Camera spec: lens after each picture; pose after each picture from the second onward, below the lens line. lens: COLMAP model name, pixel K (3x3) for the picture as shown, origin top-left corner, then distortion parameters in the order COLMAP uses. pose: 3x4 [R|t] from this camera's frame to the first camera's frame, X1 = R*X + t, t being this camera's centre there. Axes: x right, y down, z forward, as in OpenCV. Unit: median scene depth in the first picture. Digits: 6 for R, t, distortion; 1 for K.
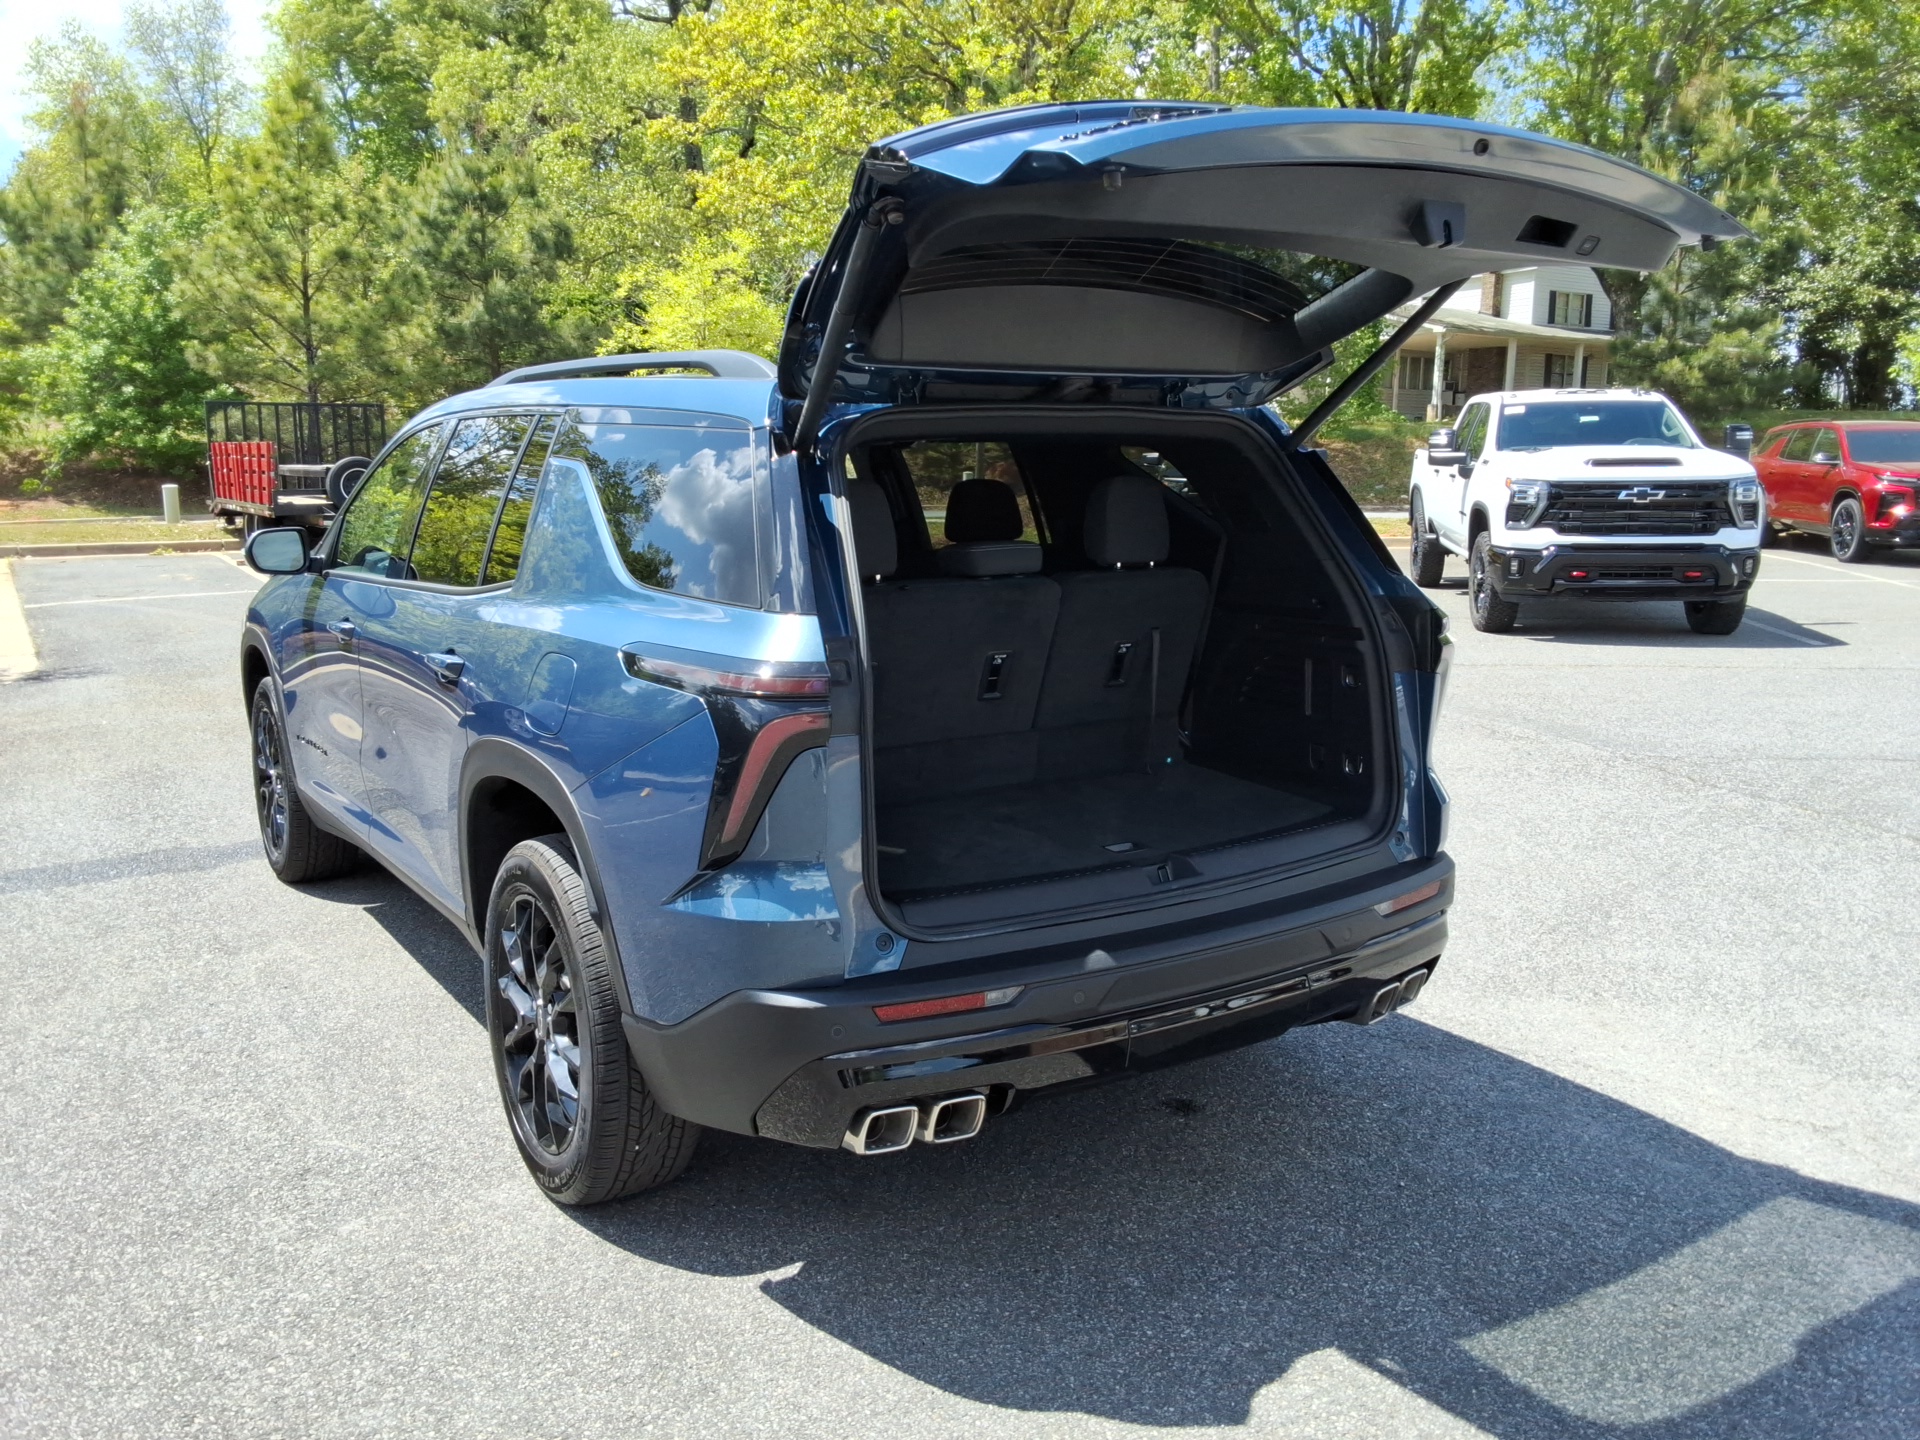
lens RADIAL K [[1551.0, 0, 983.7], [0, 1551.0, 721.8], [0, 0, 1]] dist [0.093685, -0.155124]
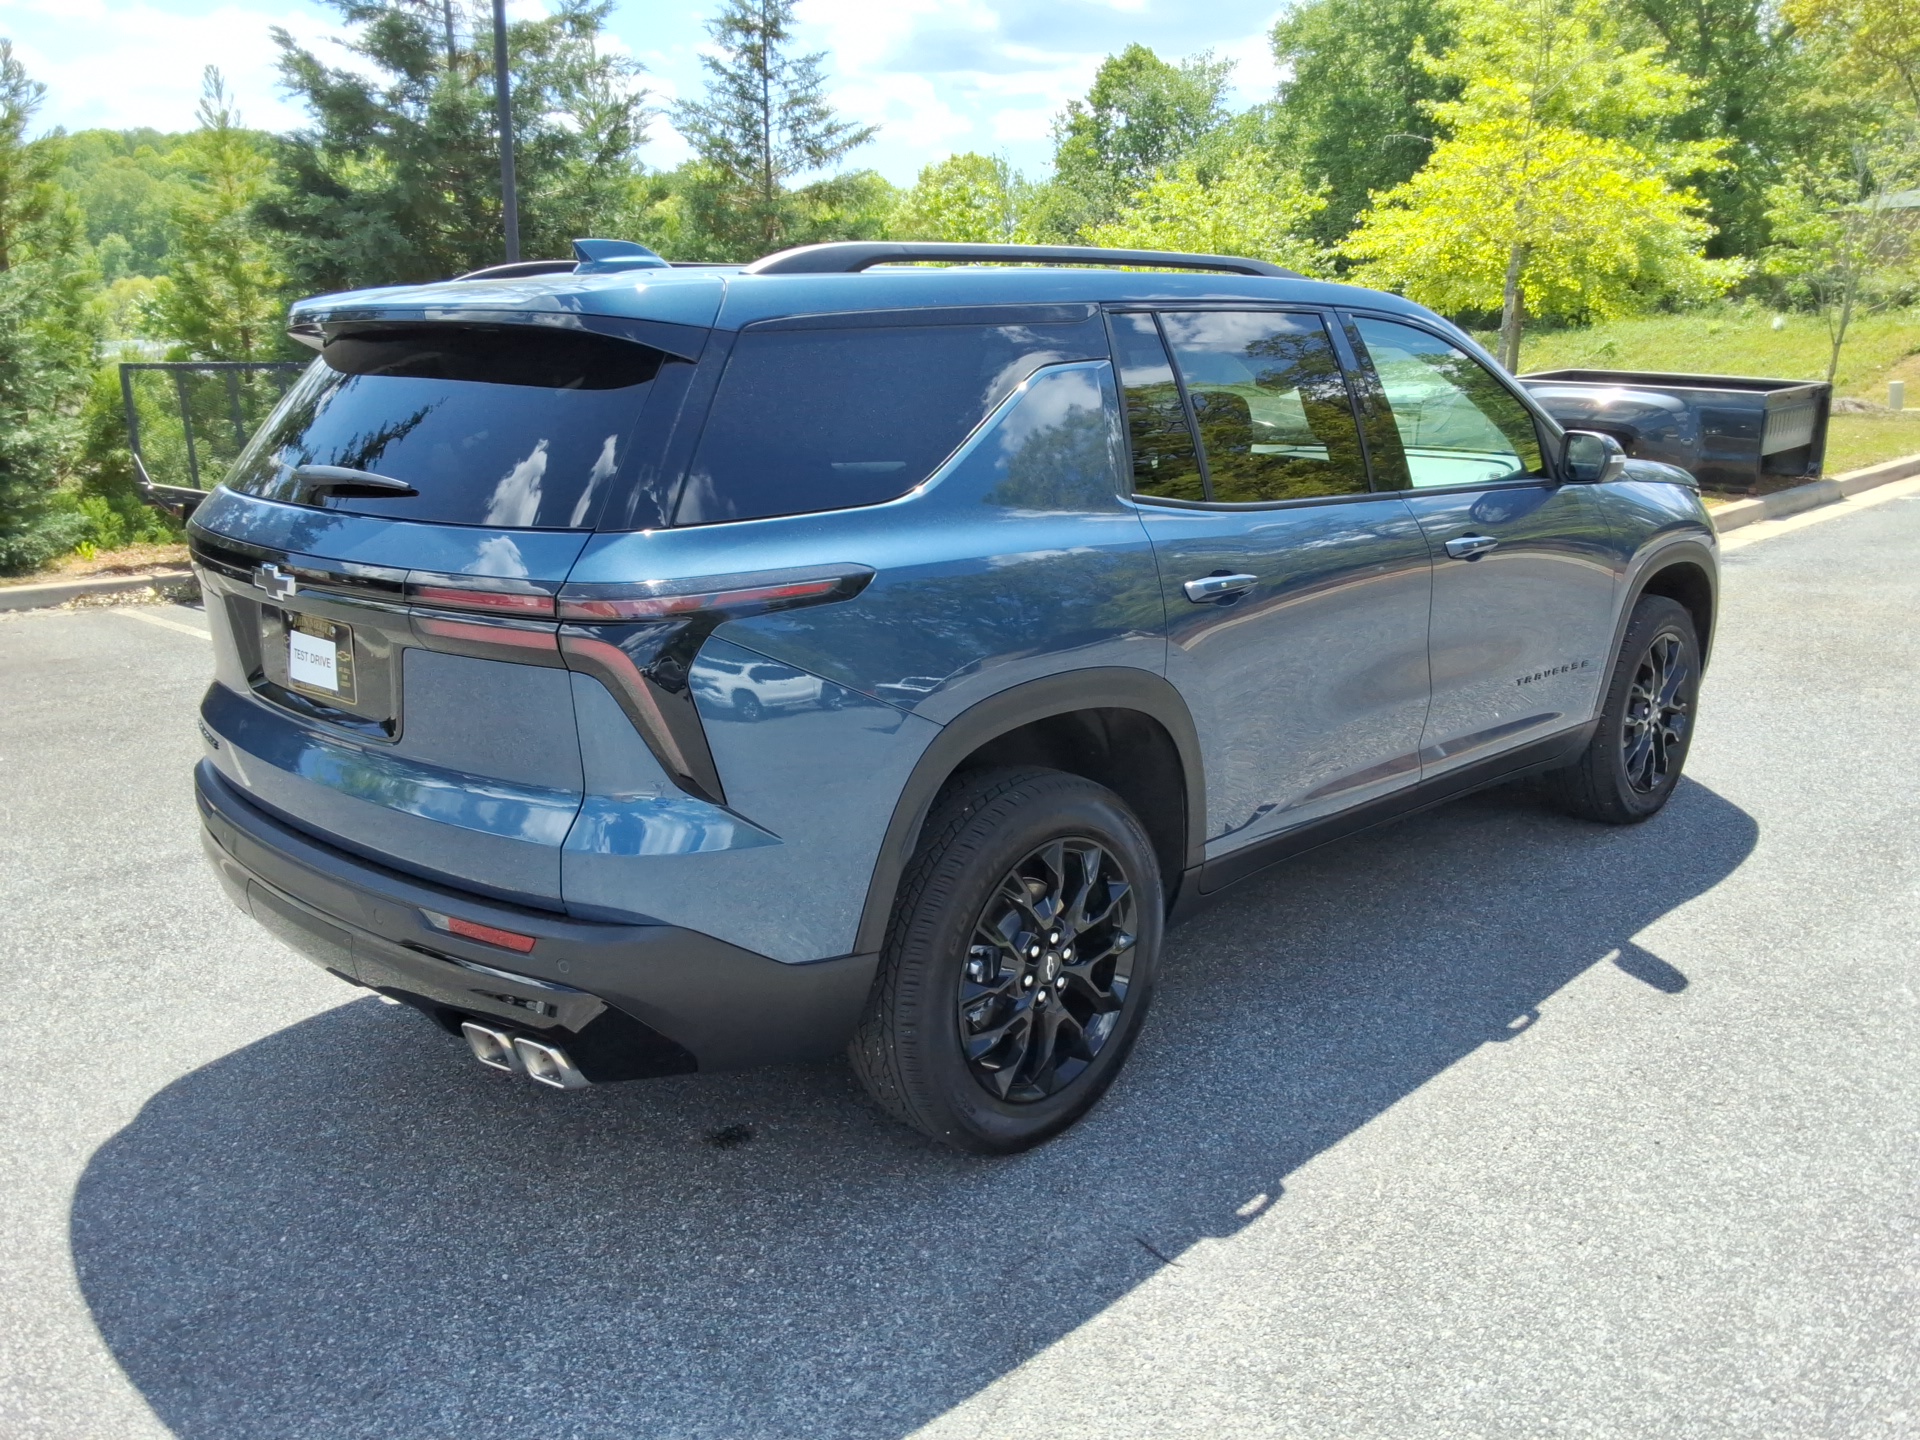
lens RADIAL K [[1551.0, 0, 960.0], [0, 1551.0, 721.7], [0, 0, 1]] dist [0.093685, -0.155124]
pose [[0.203008, 0.229719, -0.951849, 0.103437], [-0.159618, 0.966852, 0.199297, -0.018325], [0.966080, 0.111473, 0.232946, 0.101940]]
